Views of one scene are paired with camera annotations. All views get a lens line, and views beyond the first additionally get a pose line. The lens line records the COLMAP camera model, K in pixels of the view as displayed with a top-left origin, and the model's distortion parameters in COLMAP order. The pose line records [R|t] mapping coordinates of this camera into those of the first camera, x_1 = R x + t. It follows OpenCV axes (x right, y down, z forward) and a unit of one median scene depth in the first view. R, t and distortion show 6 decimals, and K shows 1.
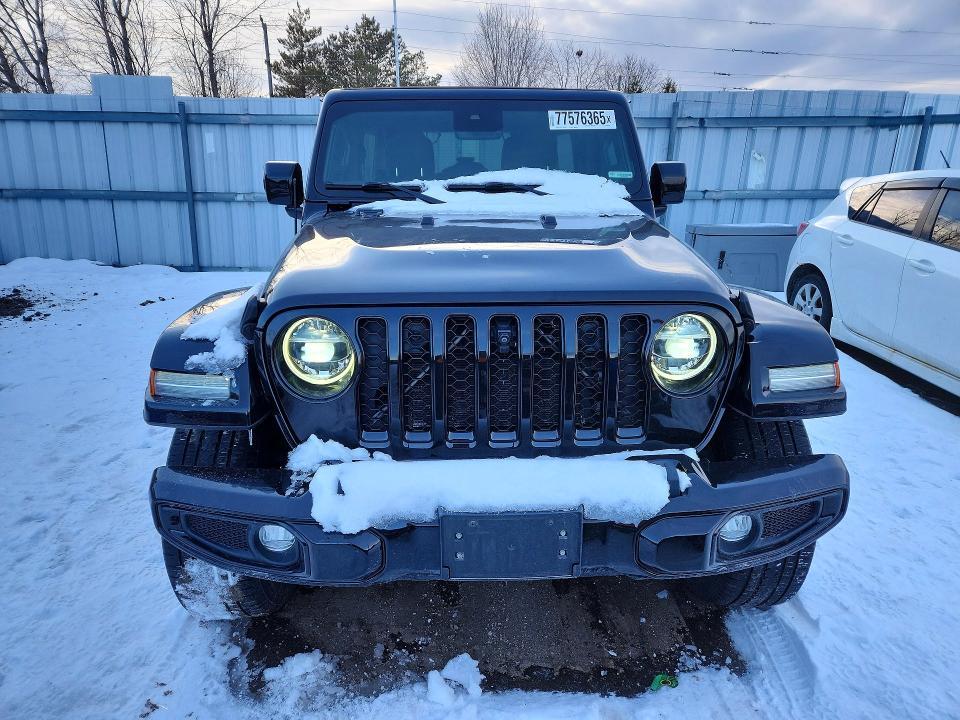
lens RADIAL K [[641.6, 0, 474.3], [0, 641.6, 358.1], [0, 0, 1]] dist [0.007745, 0.001479]
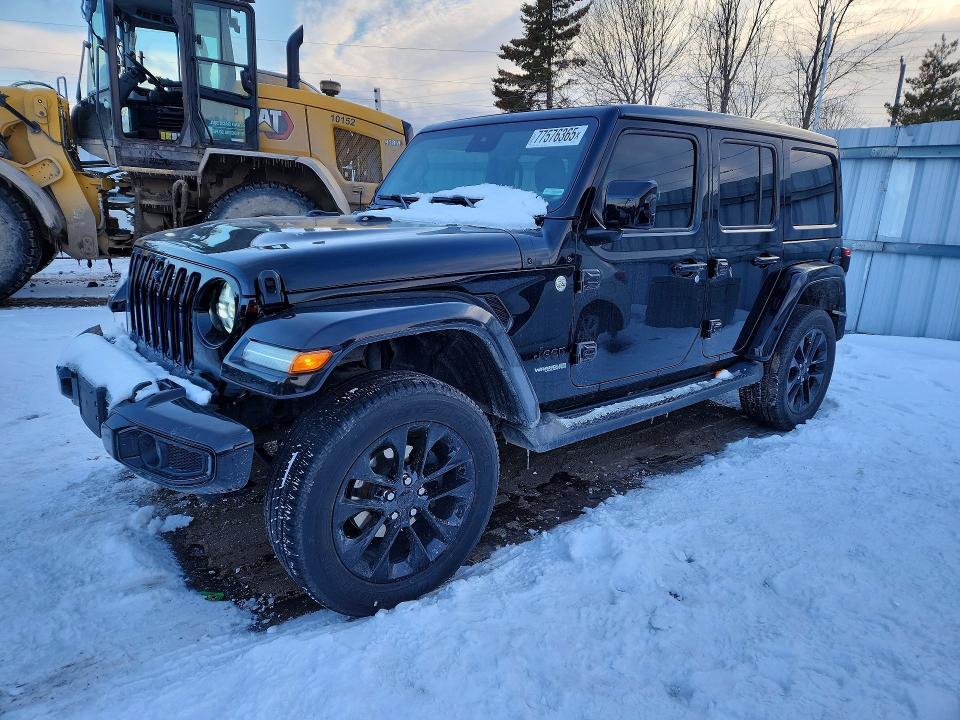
lens RADIAL K [[641.6, 0, 474.3], [0, 641.6, 358.1], [0, 0, 1]] dist [0.007745, 0.001479]
pose [[0.633154, 0.209537, -0.745124, 0.898319], [-0.261972, 0.963859, 0.048442, -0.063328], [0.728345, 0.164530, 0.665164, 0.320329]]
